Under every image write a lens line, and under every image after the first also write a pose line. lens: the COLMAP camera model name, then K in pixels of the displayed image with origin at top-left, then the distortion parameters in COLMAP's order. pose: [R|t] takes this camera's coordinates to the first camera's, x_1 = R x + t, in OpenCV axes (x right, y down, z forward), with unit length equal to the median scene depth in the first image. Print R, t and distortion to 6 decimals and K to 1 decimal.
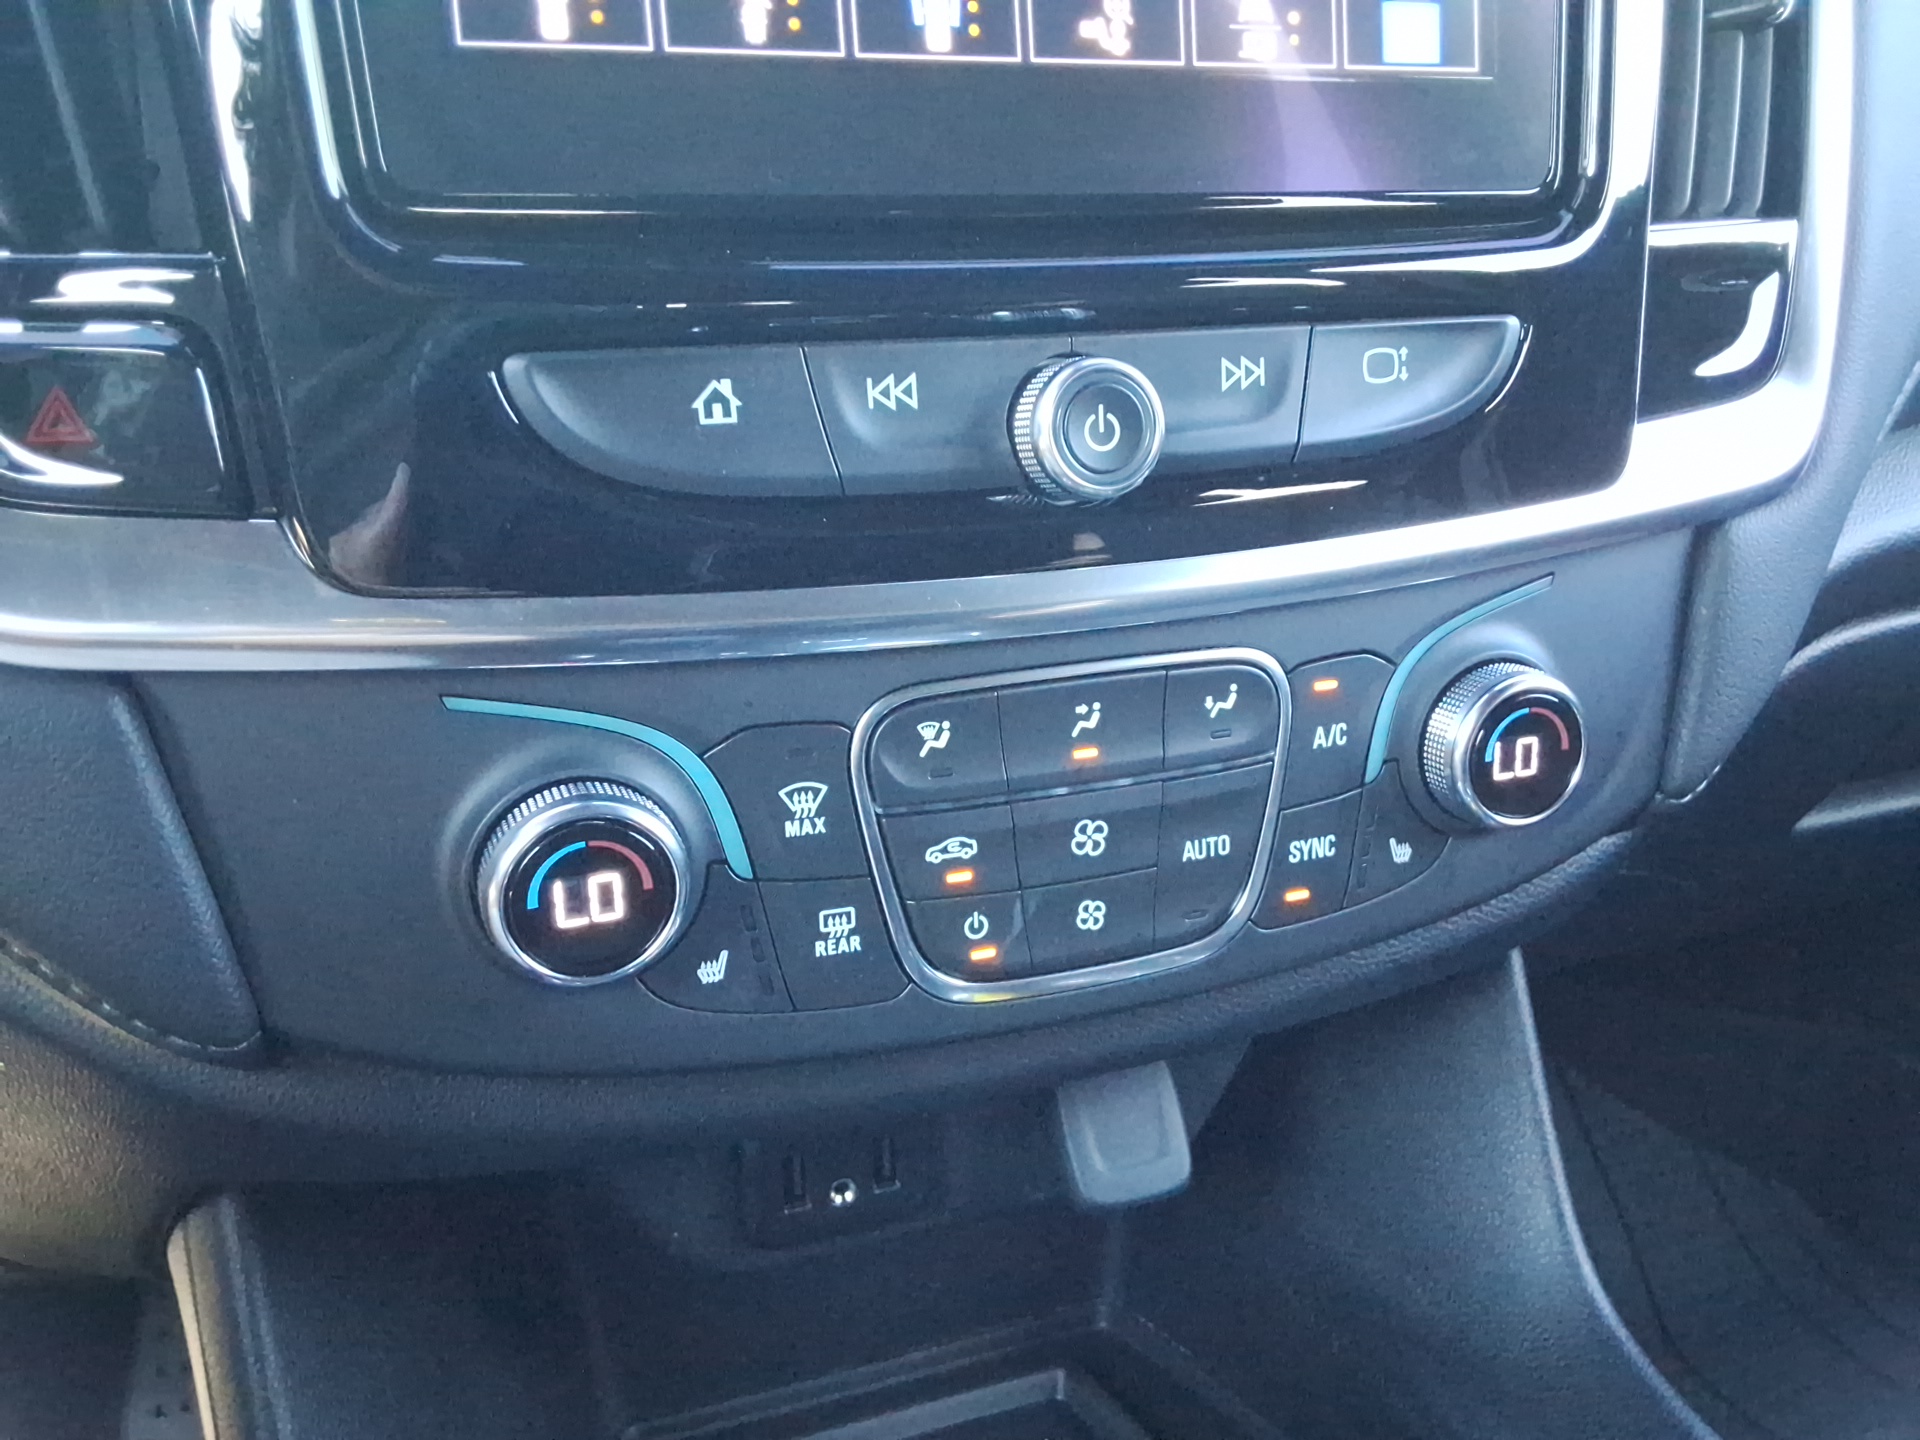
lens RADIAL K [[1536.6, 0, 973.0], [0, 1536.6, 699.9], [0, 0, 1]] dist [0.116944, -0.181372]
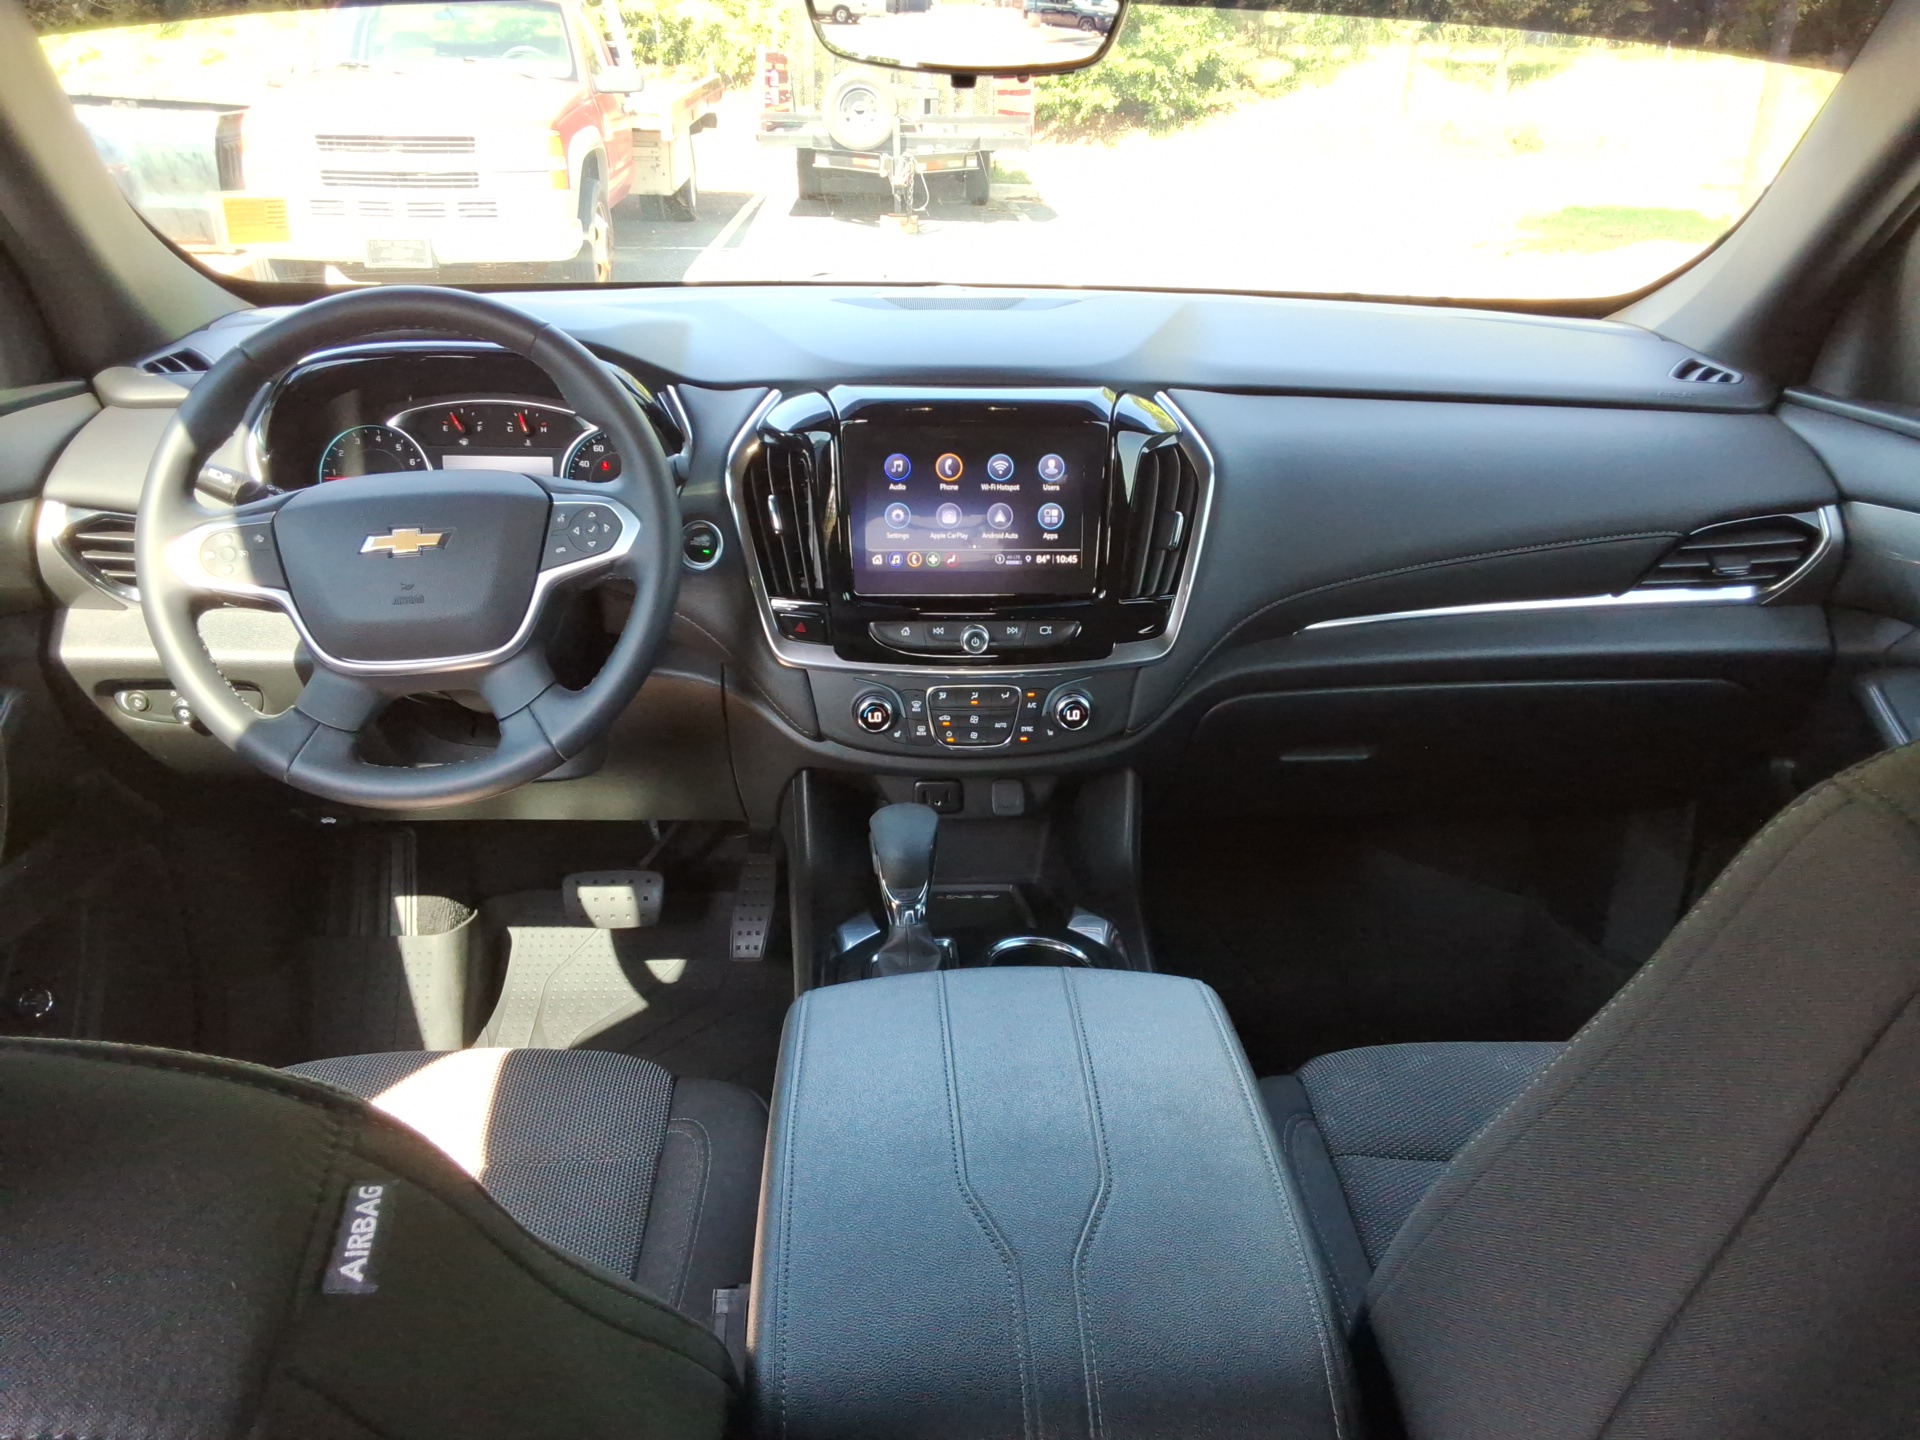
lens RADIAL K [[1539.2, 0, 973.1], [0, 1539.2, 697.4], [0, 0, 1]] dist [0.134806, -0.223881]
pose [[0.953376, 0.119636, -0.277058, 1.442115], [-0.107330, 0.992458, 0.059223, -0.275004], [0.282054, -0.026725, 0.959026, -3.763148]]
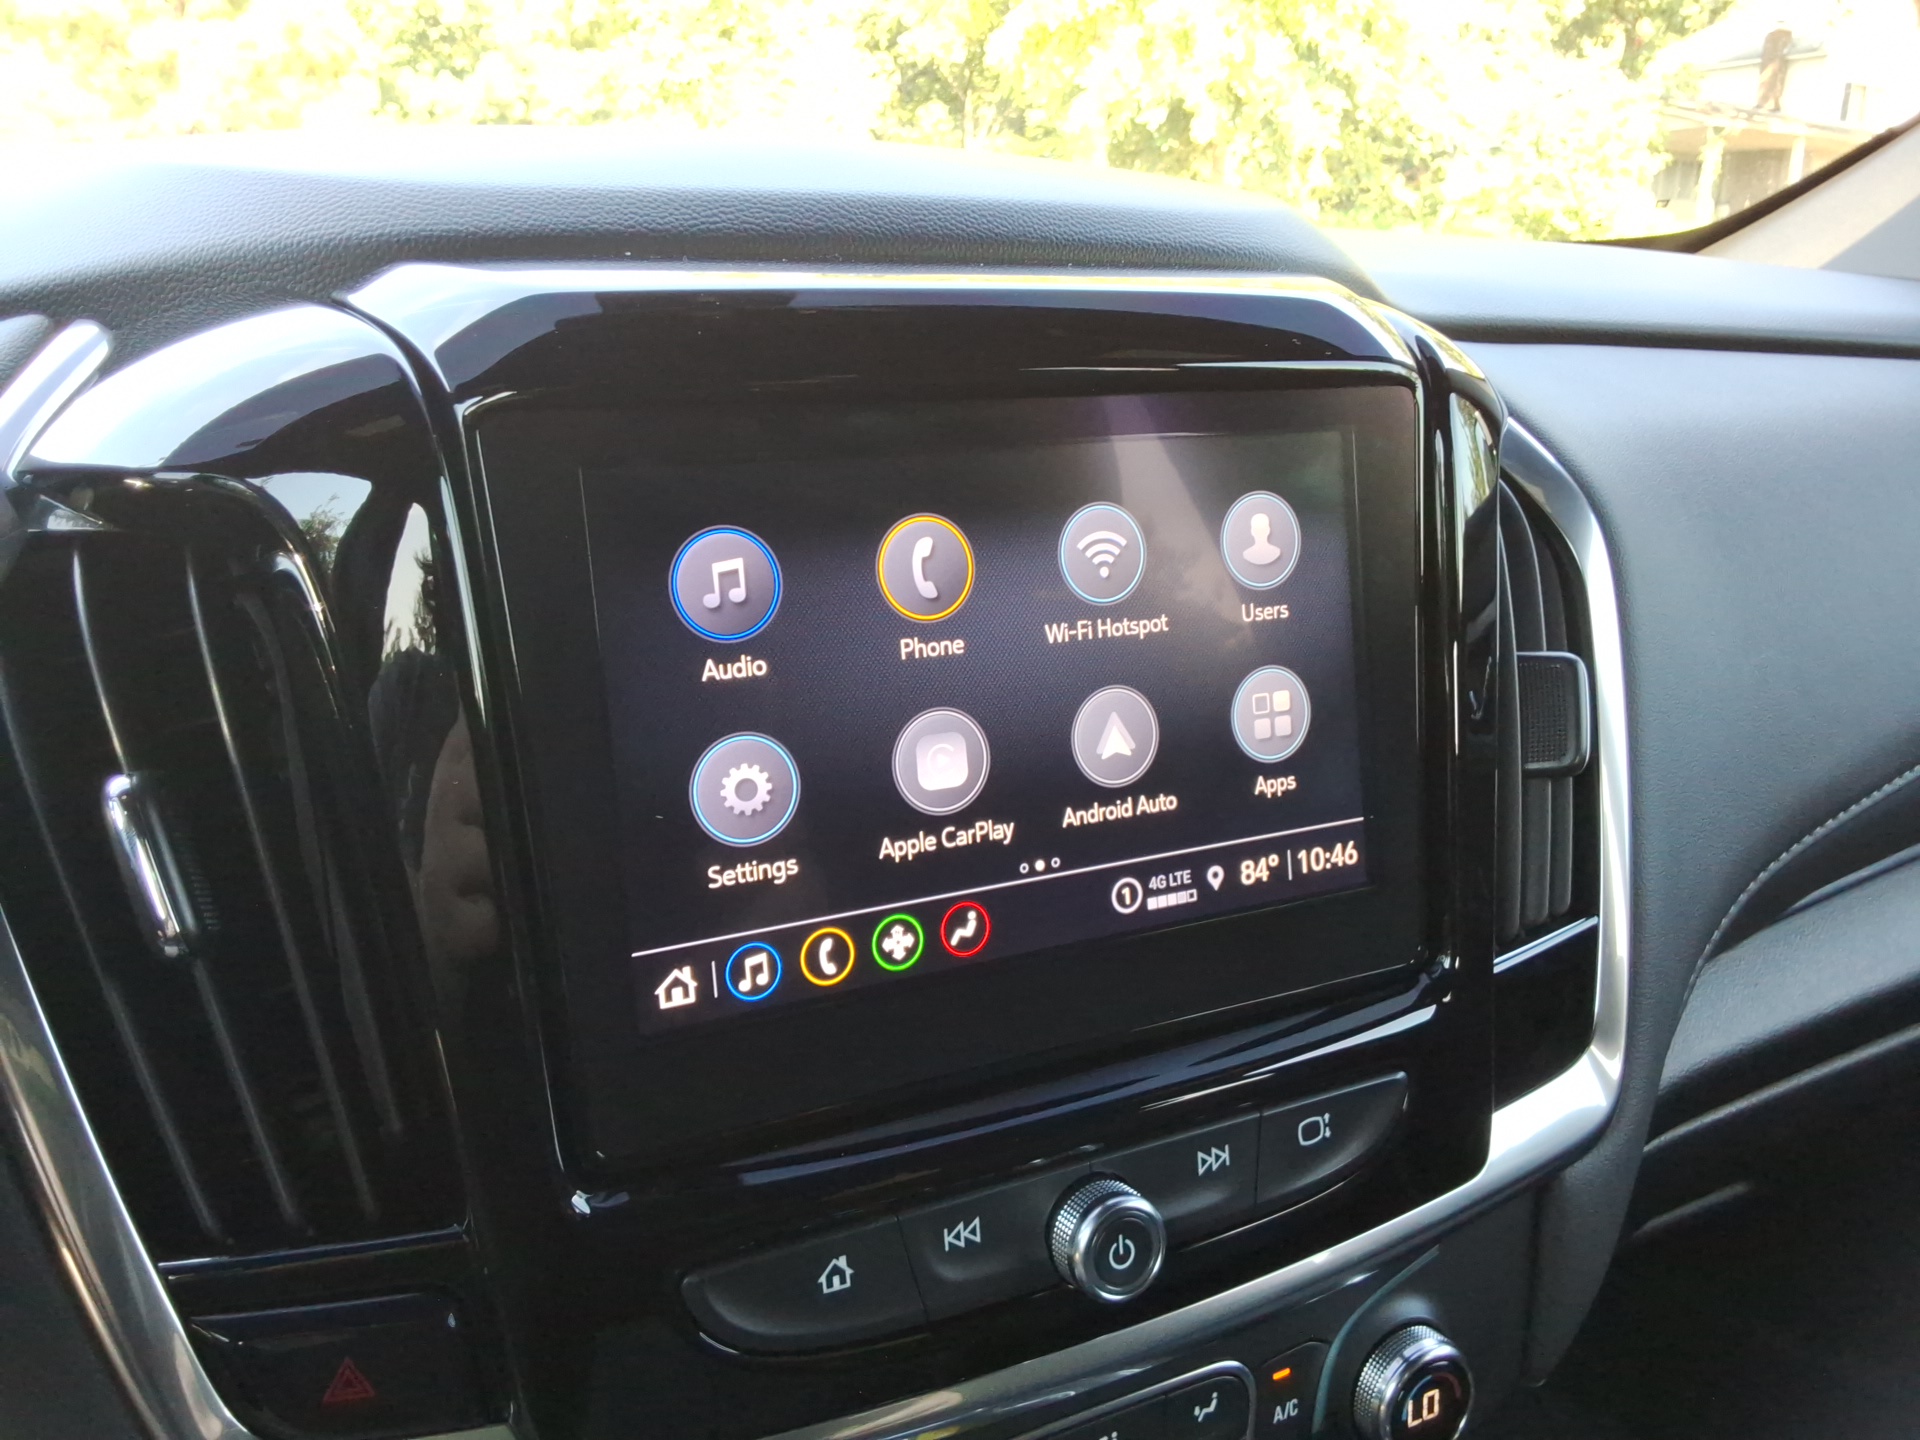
lens RADIAL K [[1536.6, 0, 973.0], [0, 1536.6, 699.9], [0, 0, 1]] dist [0.116944, -0.181372]
pose [[0.993035, -0.024234, 0.115297, -0.167973], [0.030991, 0.997883, -0.057181, -0.526072], [-0.113667, 0.060356, 0.991684, -0.297718]]
